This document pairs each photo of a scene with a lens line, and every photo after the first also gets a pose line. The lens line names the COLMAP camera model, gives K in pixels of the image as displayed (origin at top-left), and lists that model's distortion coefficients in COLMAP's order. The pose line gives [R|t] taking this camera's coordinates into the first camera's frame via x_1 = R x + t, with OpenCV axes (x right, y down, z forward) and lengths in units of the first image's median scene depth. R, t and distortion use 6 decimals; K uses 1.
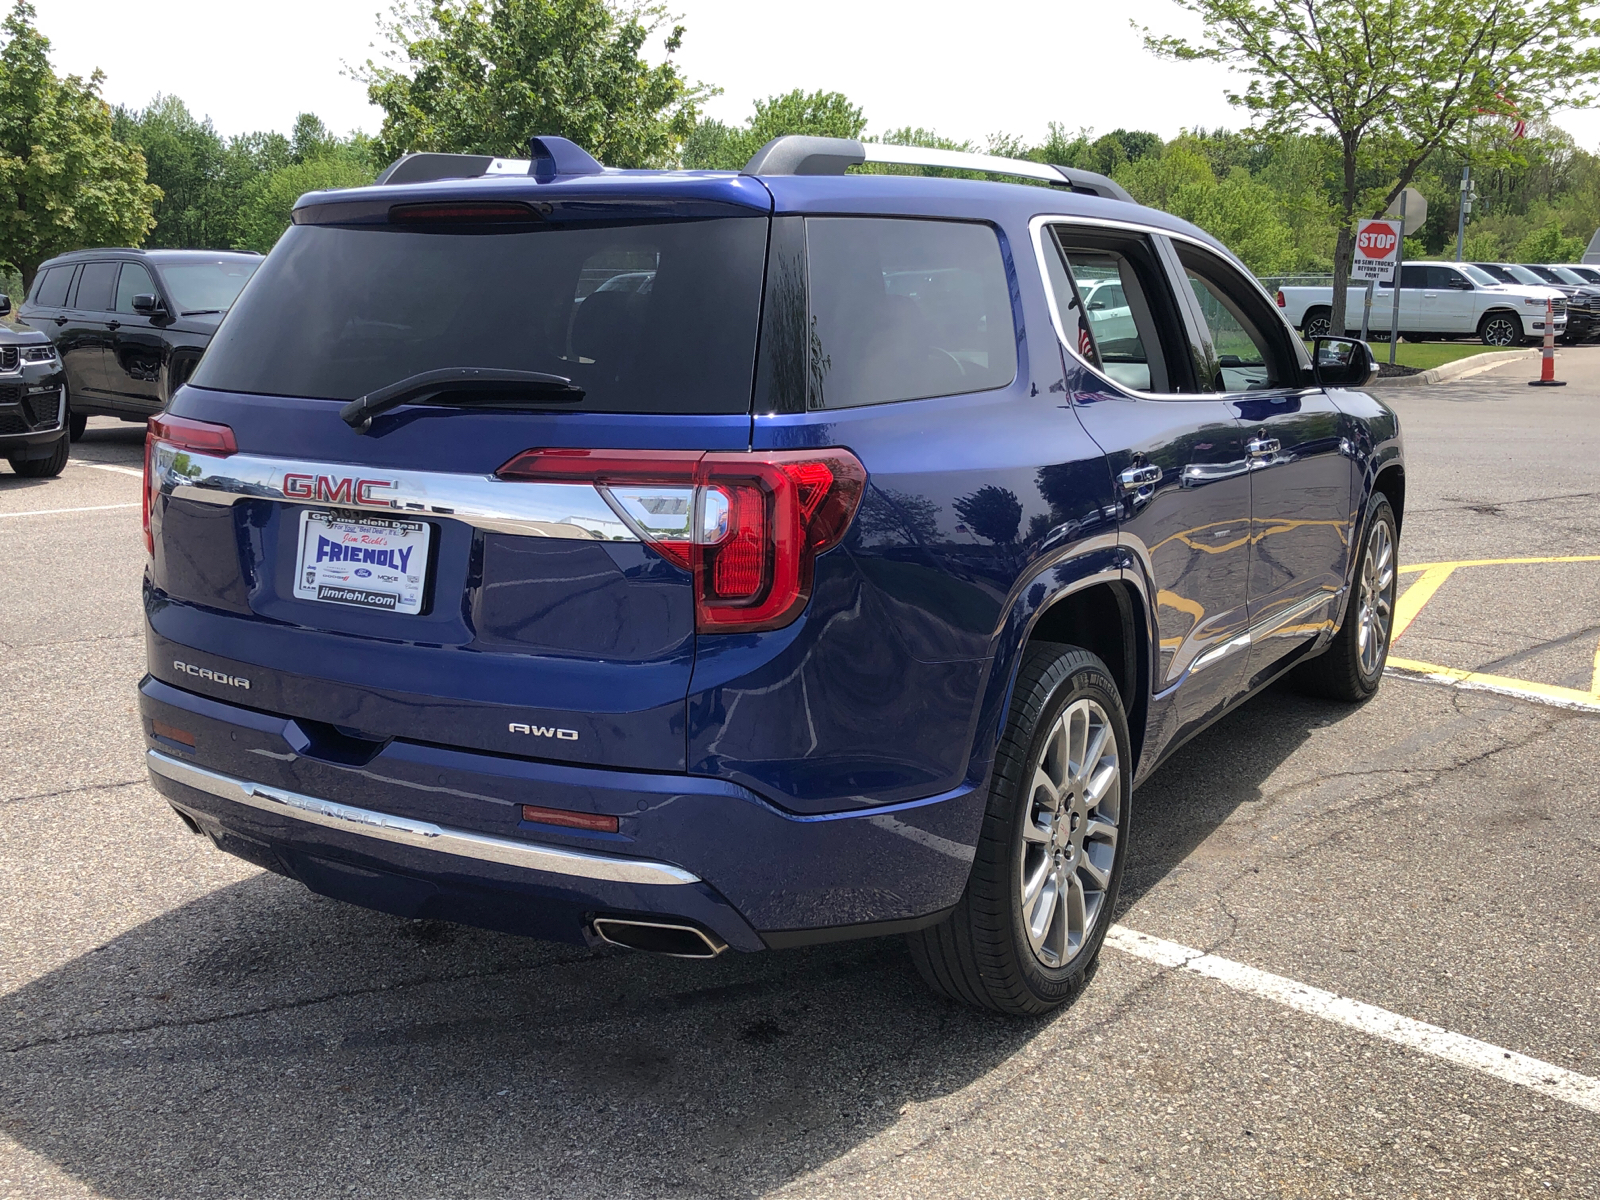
lens RADIAL K [[1602.5, 0, 811.3], [0, 1602.5, 605.4], [0, 0, 1]] dist [0.013525, 0.000000]
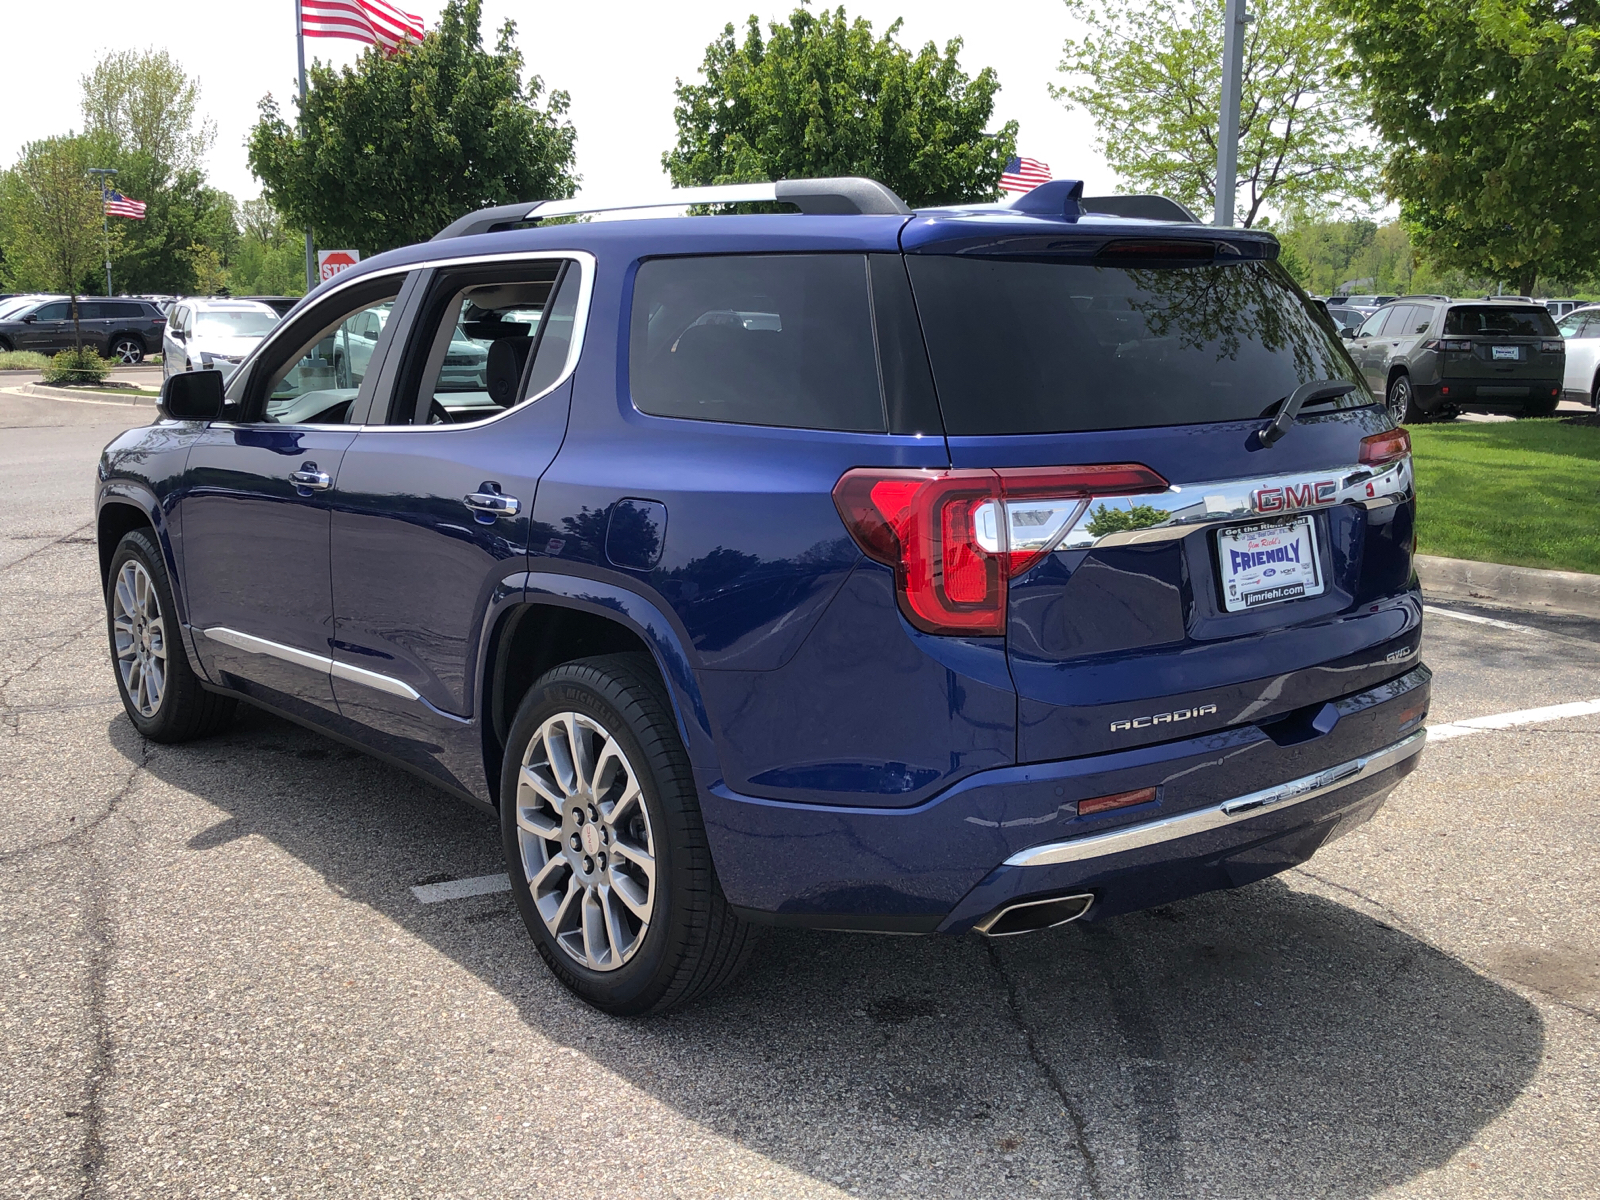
lens RADIAL K [[1602.5, 0, 787.1], [0, 1602.5, 596.6], [0, 0, 1]] dist [0.013525, 0.000000]
pose [[0.336423, -0.171664, 0.925933, -1.308848], [0.193654, 0.974842, 0.110370, -0.175999], [-0.921585, 0.142179, 0.361202, 0.834658]]
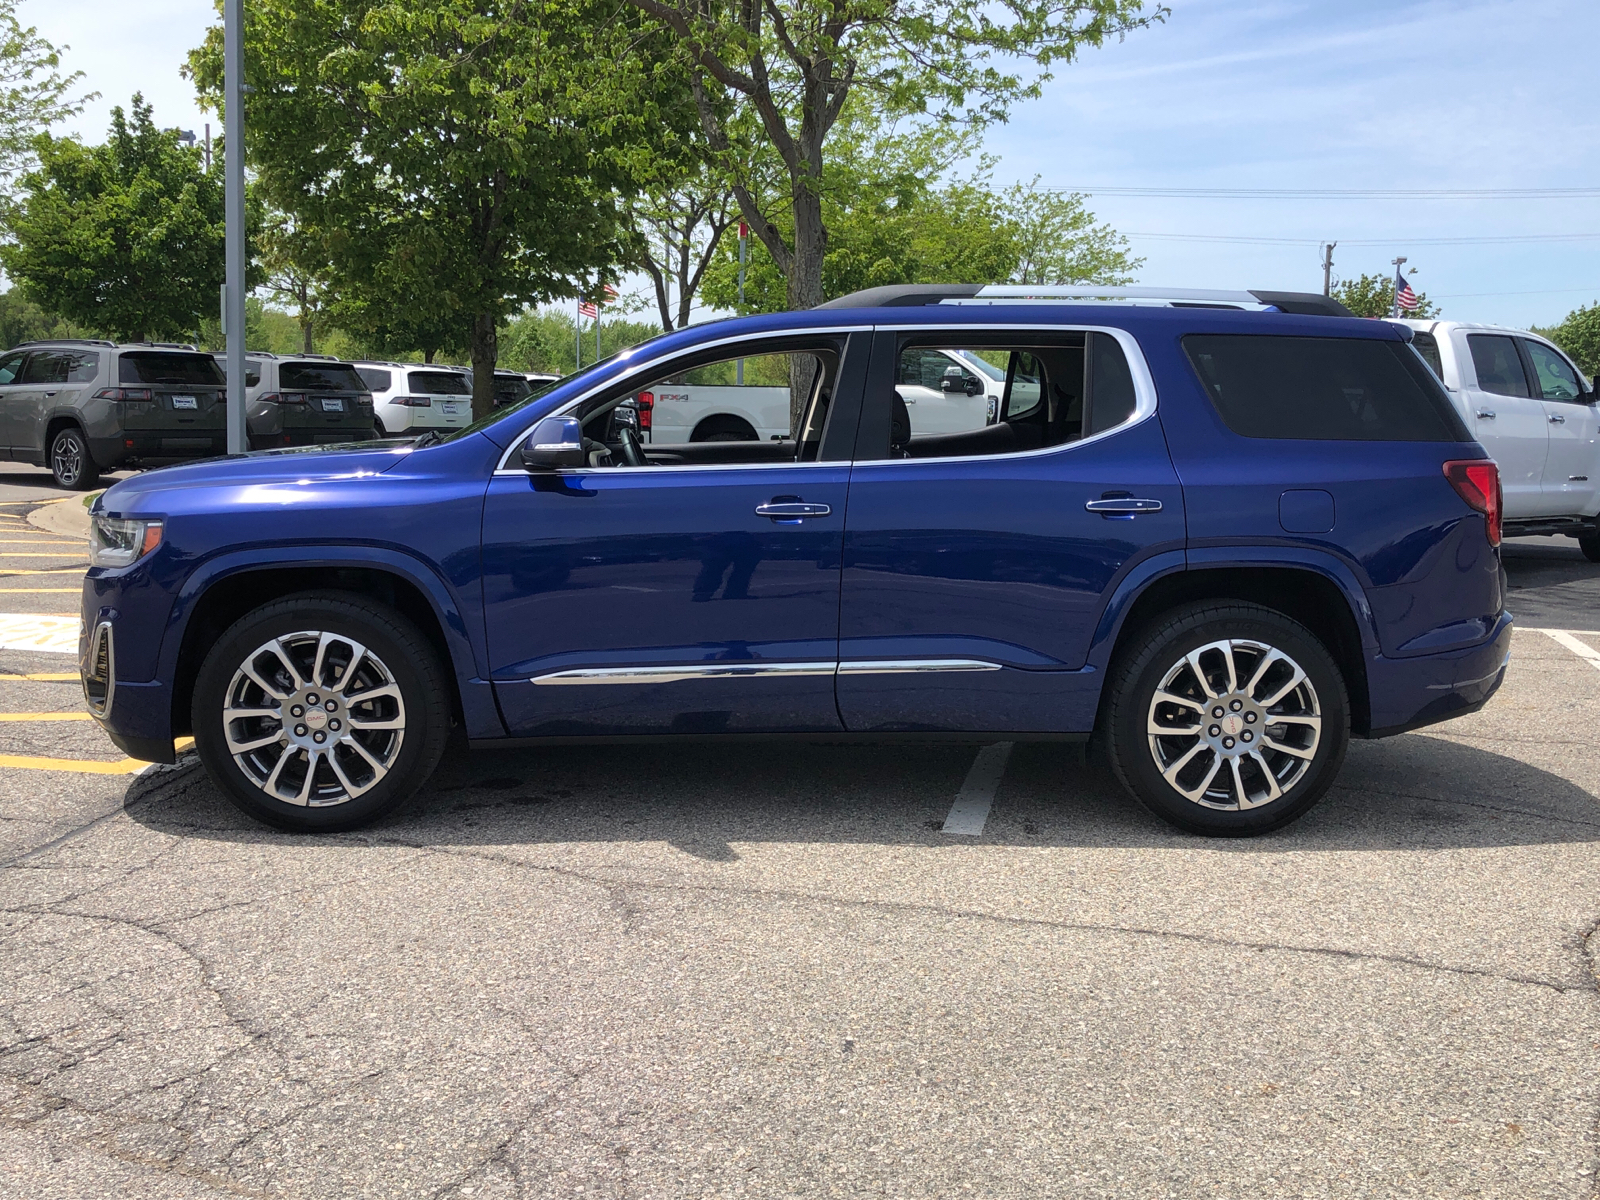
lens RADIAL K [[1602.5, 0, 777.5], [0, 1602.5, 604.0], [0, 0, 1]] dist [0.013525, 0.000000]
pose [[-0.540195, -0.133254, 0.830923, -1.463135], [0.147823, 0.957006, 0.249576, -0.520894], [-0.828455, 0.257649, -0.497272, 2.584408]]
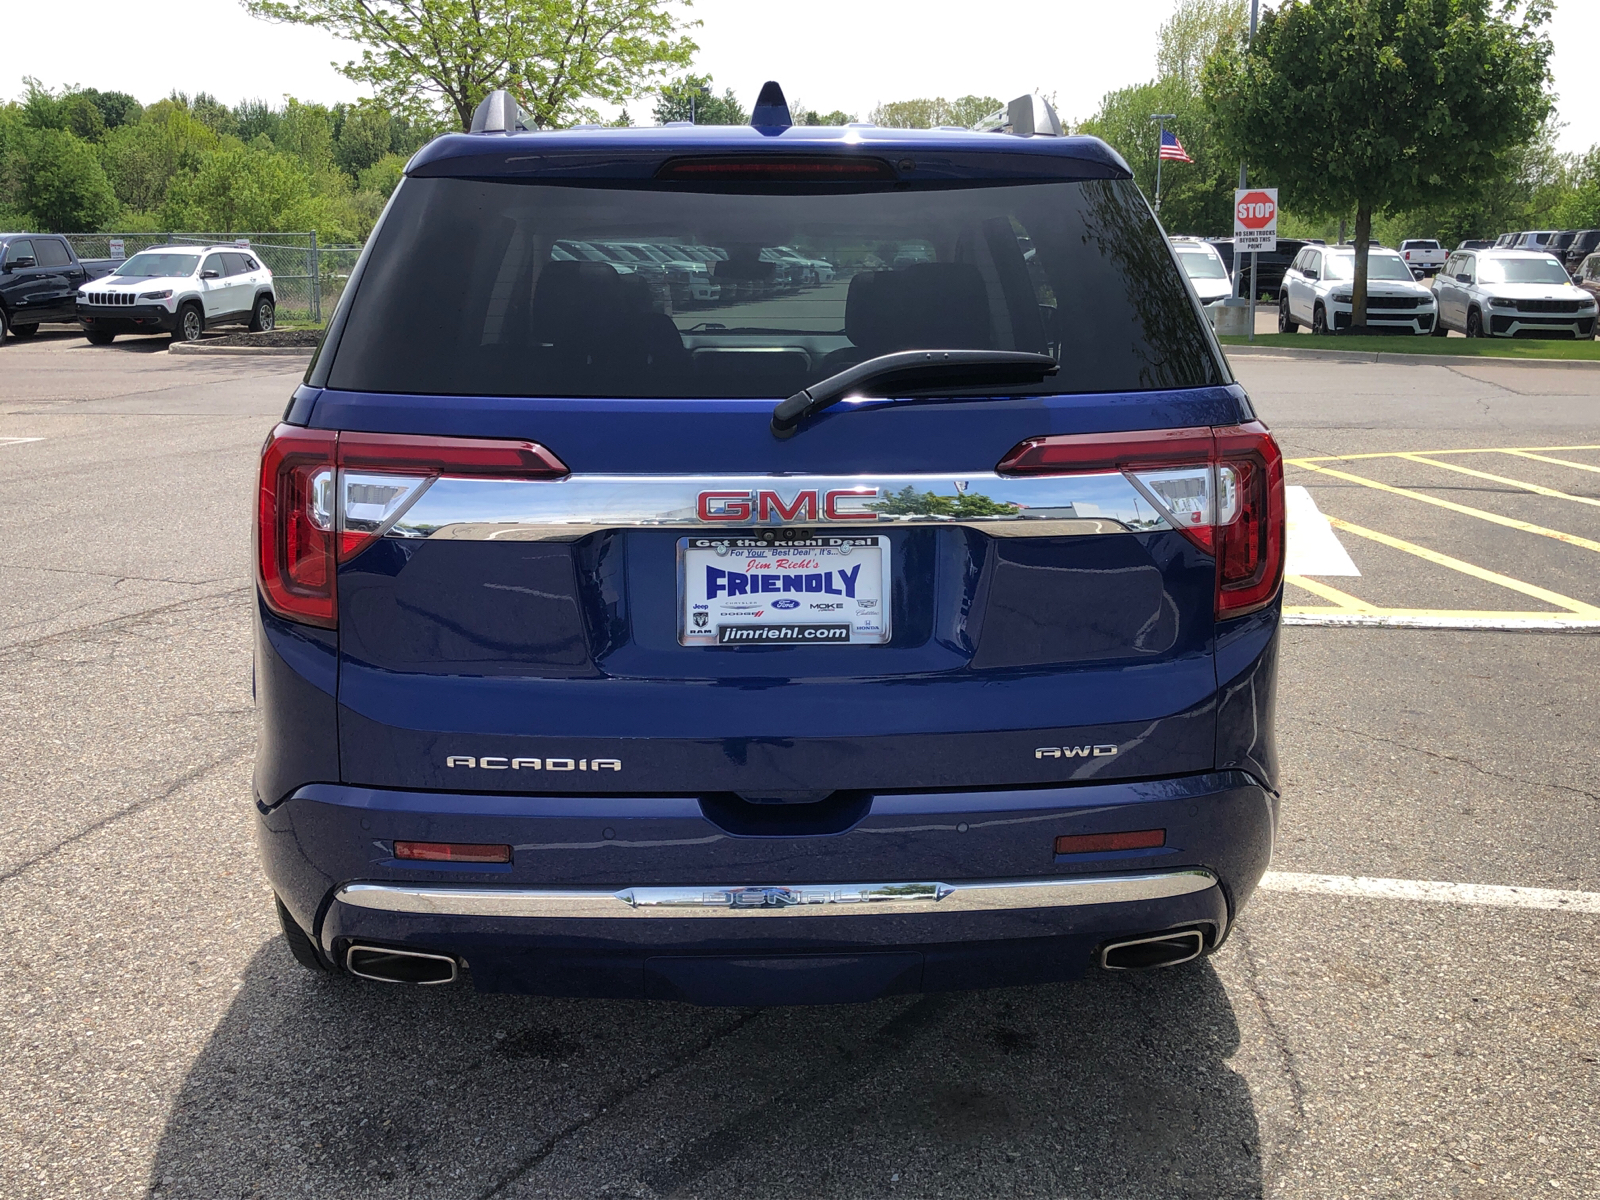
lens RADIAL K [[1602.5, 0, 792.0], [0, 1602.5, 600.1], [0, 0, 1]] dist [0.013525, 0.000000]
pose [[0.833020, -0.120476, 0.539965, -0.661896], [0.113043, 0.992476, 0.047046, -0.055863], [-0.541570, 0.021849, 0.840371, 0.281758]]
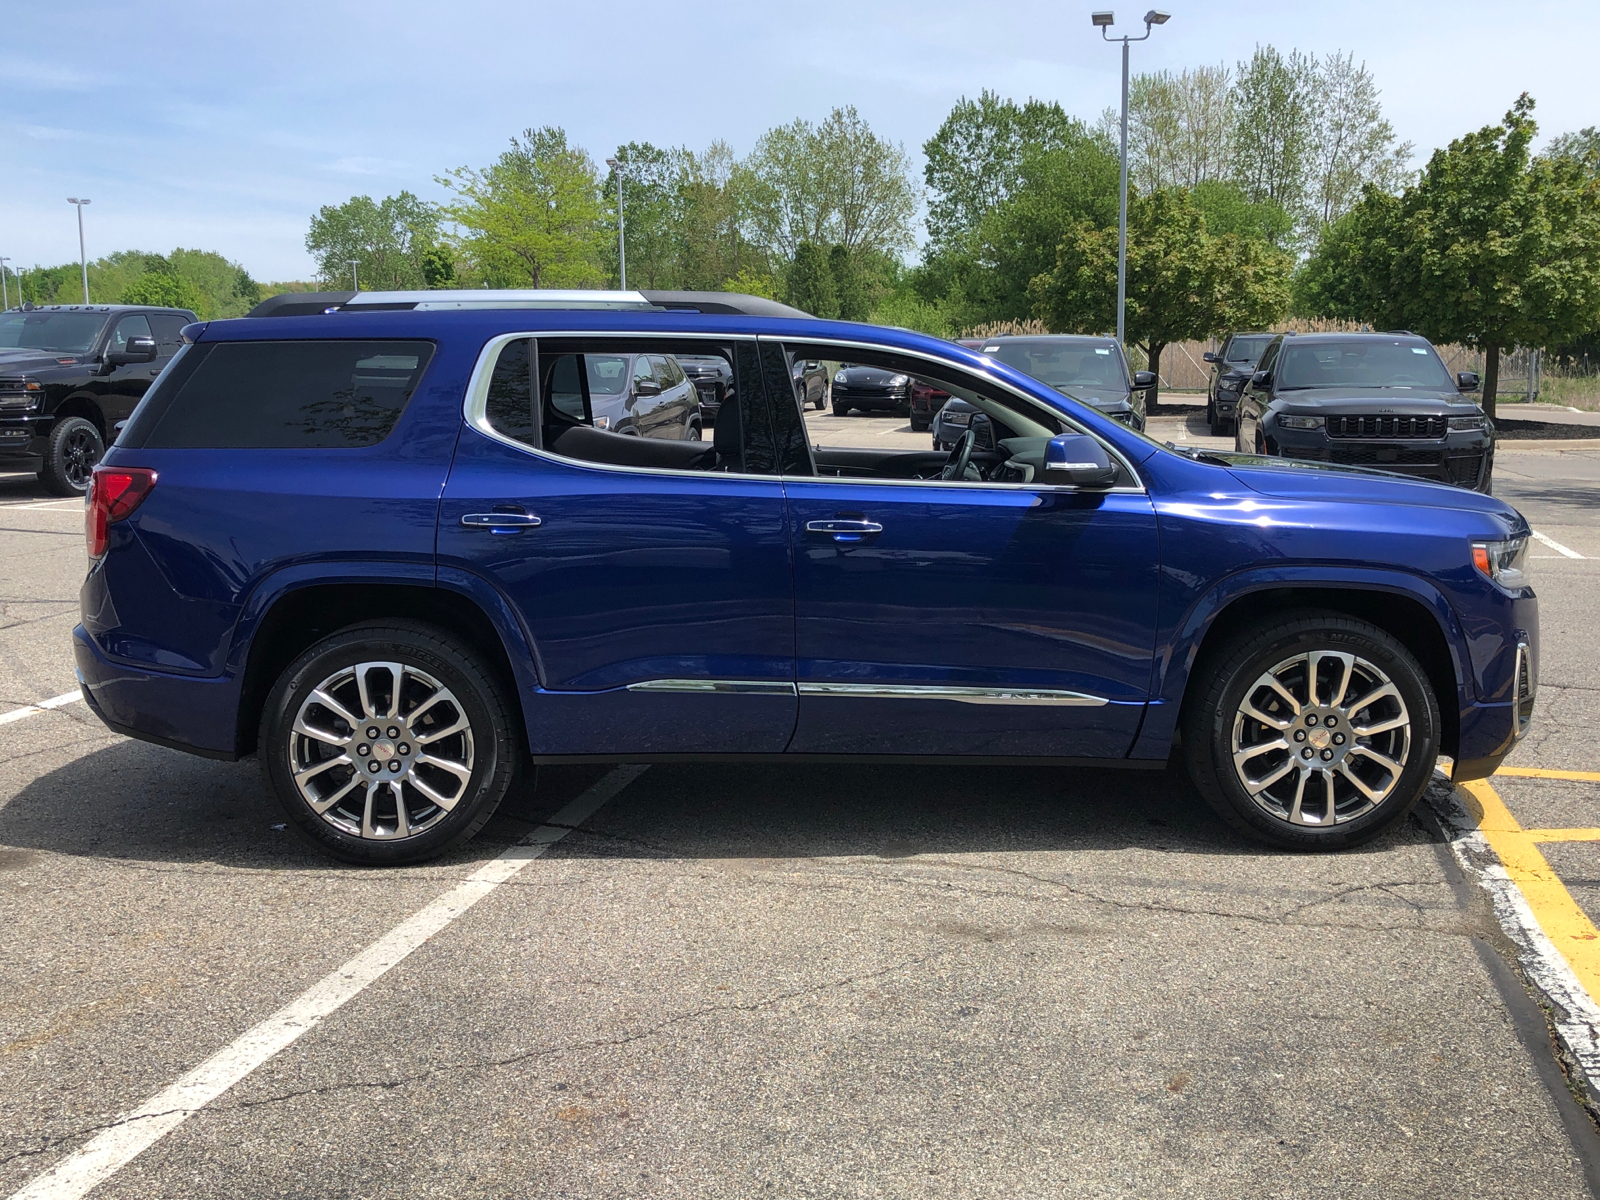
lens RADIAL K [[1602.5, 0, 800.5], [0, 1602.5, 608.7], [0, 0, 1]] dist [0.013525, 0.000000]
pose [[0.535250, 0.126012, -0.835242, 1.724663], [-0.159944, 0.986041, 0.046266, -0.126829], [0.829413, 0.108828, 0.547933, 0.541556]]
